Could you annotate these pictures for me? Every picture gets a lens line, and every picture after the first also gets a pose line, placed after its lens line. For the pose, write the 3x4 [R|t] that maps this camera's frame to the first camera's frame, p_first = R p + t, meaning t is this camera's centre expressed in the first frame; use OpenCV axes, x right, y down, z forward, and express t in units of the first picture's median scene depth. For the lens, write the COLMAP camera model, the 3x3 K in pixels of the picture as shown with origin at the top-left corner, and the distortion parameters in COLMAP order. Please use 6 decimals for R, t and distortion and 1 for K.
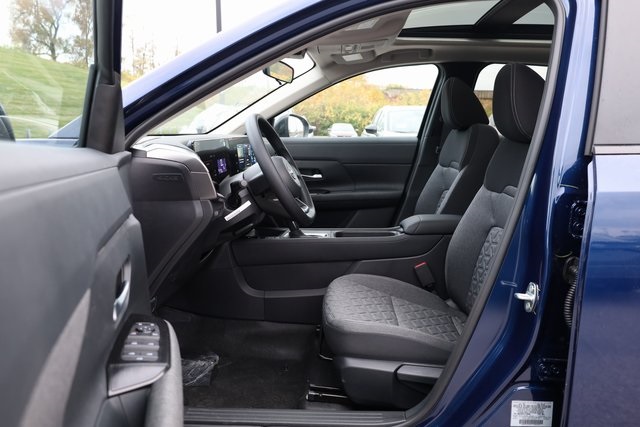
lens RADIAL K [[493.7, 0, 319.9], [0, 493.7, 214.5], [0, 0, 1]] dist [0.000497, 0.000046]
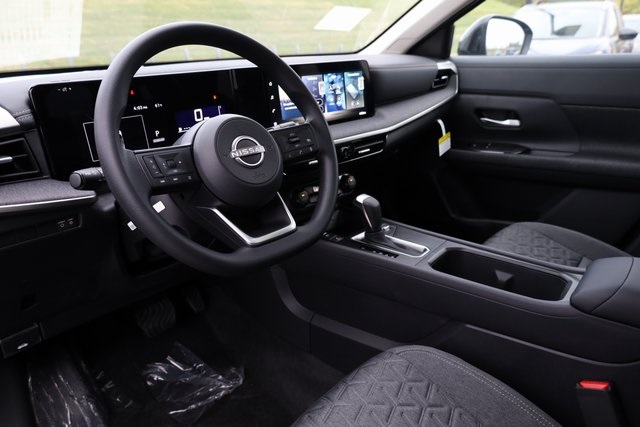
lens RADIAL K [[423.8, 0, 319.8], [0, 423.8, 213.9], [0, 0, 1]] dist [-0.003633, -0.001099]
pose [[0.778673, 0.188301, -0.598508, 0.142748], [-0.077153, 0.975400, 0.206500, -0.058421], [0.622669, -0.114619, 0.774045, 0.449633]]
